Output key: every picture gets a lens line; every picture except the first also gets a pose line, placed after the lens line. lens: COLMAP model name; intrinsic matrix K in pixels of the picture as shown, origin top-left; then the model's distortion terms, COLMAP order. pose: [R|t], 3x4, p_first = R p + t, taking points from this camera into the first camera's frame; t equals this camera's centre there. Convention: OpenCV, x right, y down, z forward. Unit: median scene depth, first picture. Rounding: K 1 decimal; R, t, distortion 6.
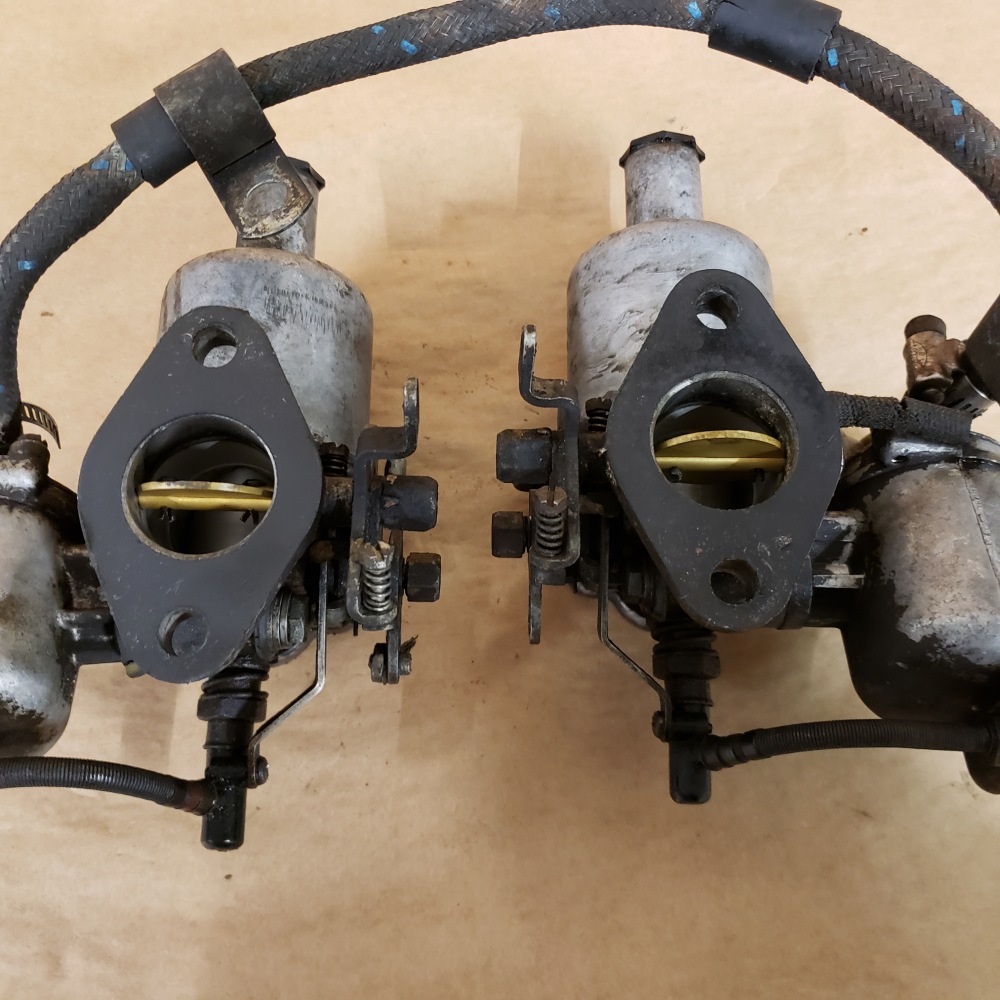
lens RADIAL K [[986.9, 0, 491.0], [0, 986.9, 503.1], [0, 0, 1]] dist [0.069549, -0.150120]
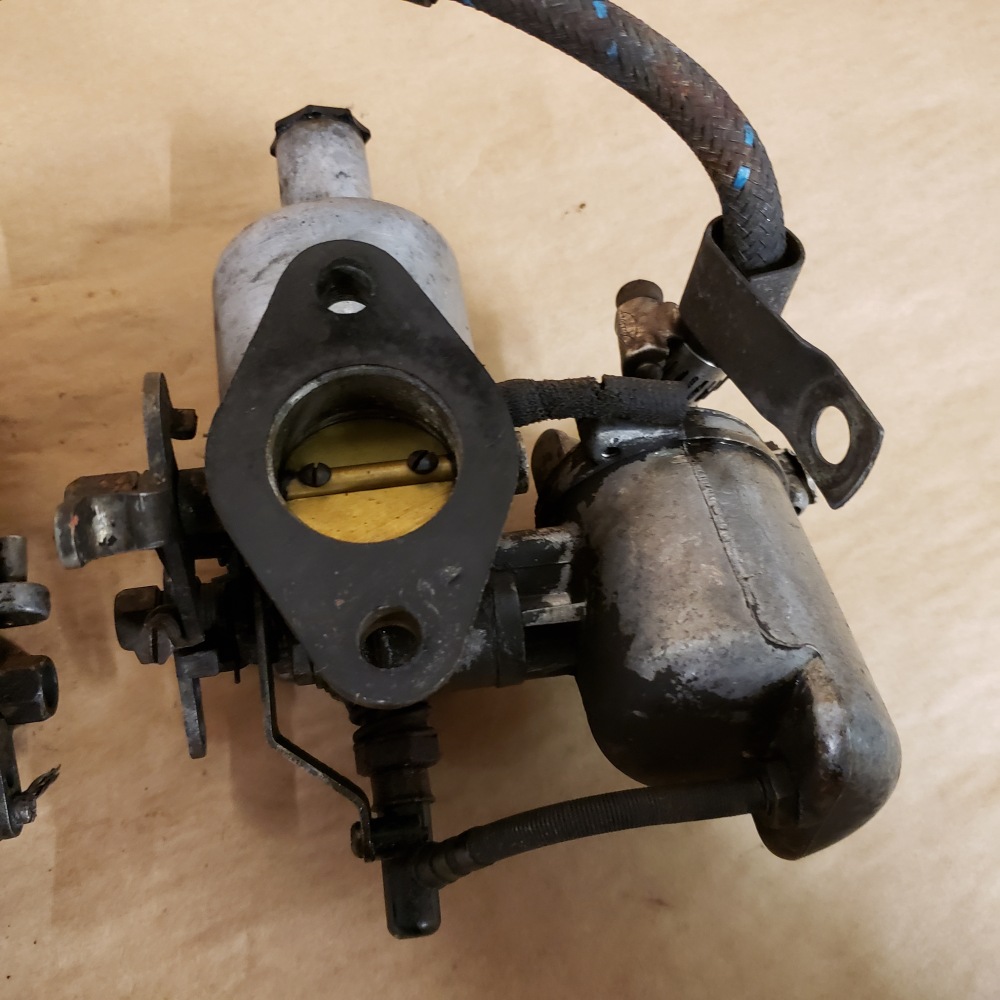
lens RADIAL K [[979.4, 0, 471.6], [0, 979.4, 497.3], [0, 0, 1]] dist [0.179173, -0.553465]
pose [[0.986797, -0.132094, 0.093718, 0.221718], [0.138938, 0.987775, -0.070692, 0.032378], [-0.083234, 0.082779, 0.993086, 0.226414]]
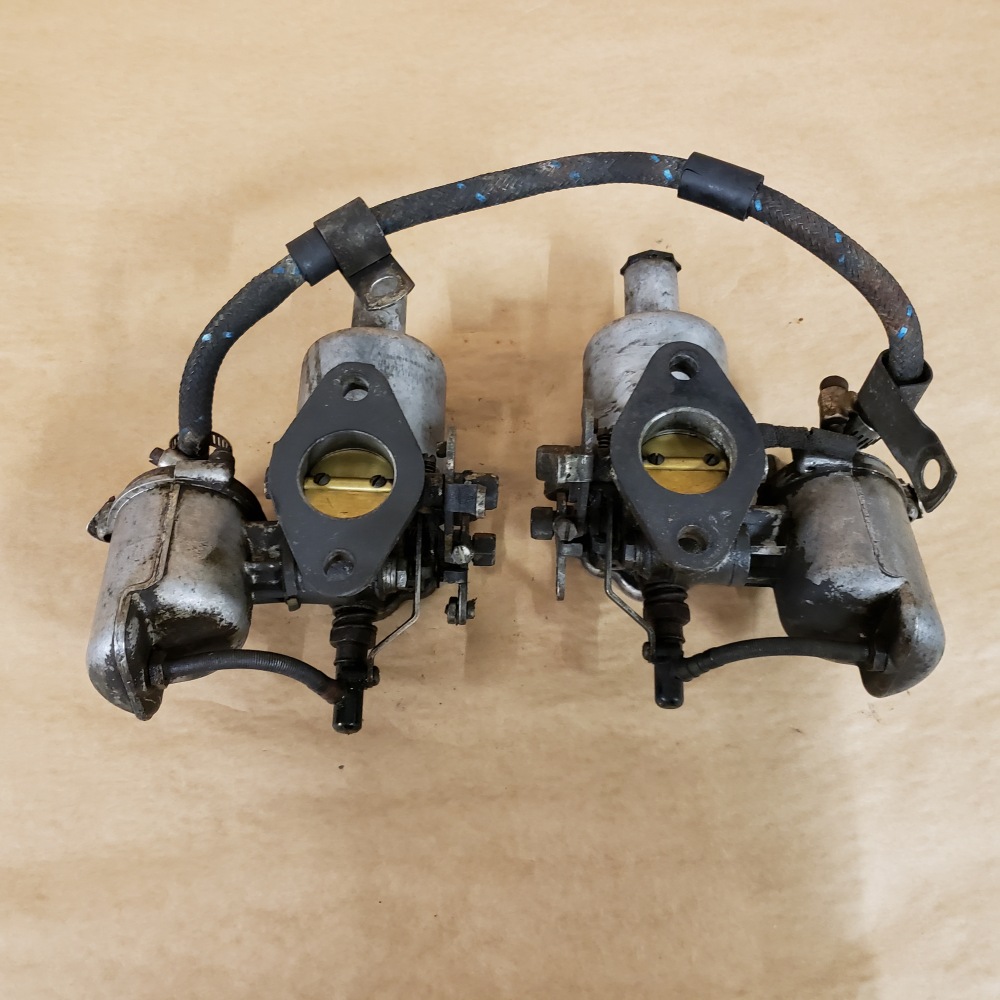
lens RADIAL K [[989.5, 0, 499.6], [0, 989.5, 519.2], [0, 0, 1]] dist [0.176139, -0.541787]
pose [[0.999972, 0.007096, -0.002508, -0.044638], [-0.007284, 0.996374, -0.084770, 0.158931], [0.001898, 0.084786, 0.996397, -0.473060]]
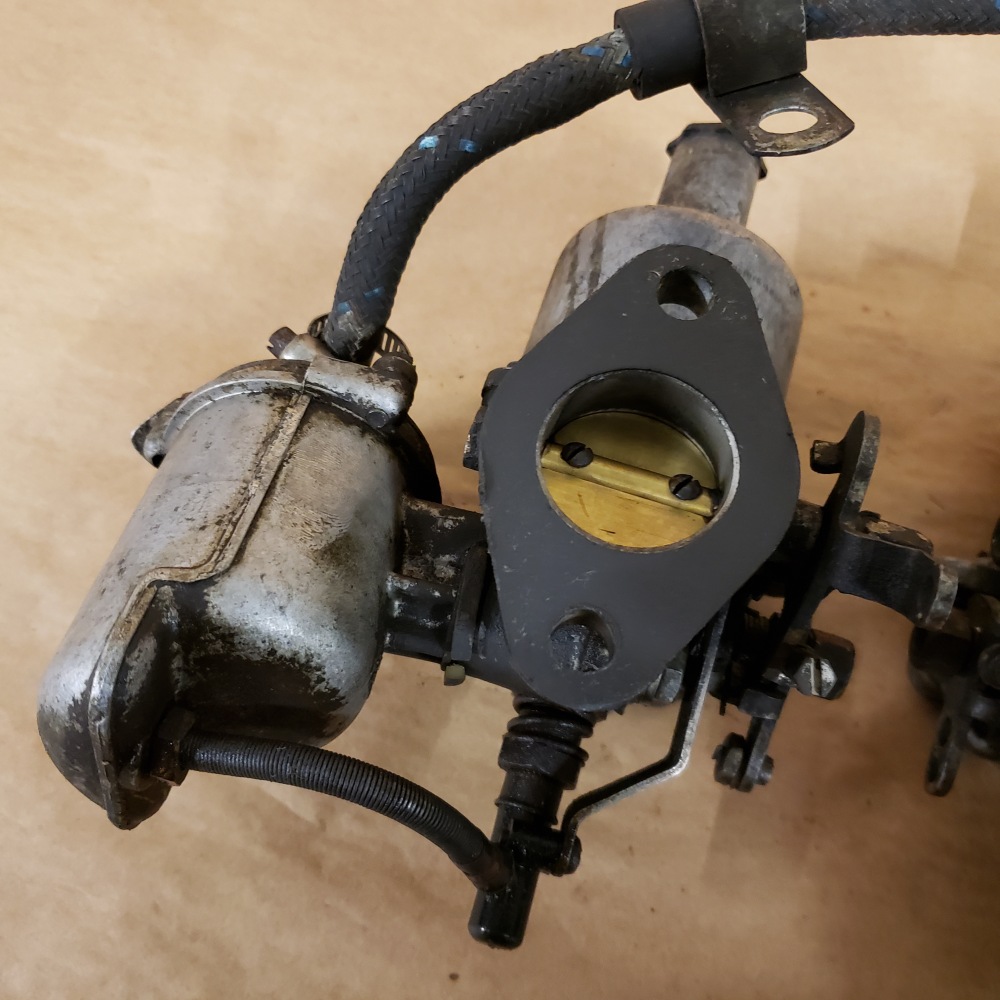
lens RADIAL K [[989.5, 0, 499.6], [0, 989.5, 519.2], [0, 0, 1]] dist [0.176139, -0.541787]
pose [[0.959820, 0.264894, -0.092616, -0.274445], [-0.272725, 0.958279, -0.085567, 0.104588], [0.066086, 0.107388, 0.992018, 0.222083]]
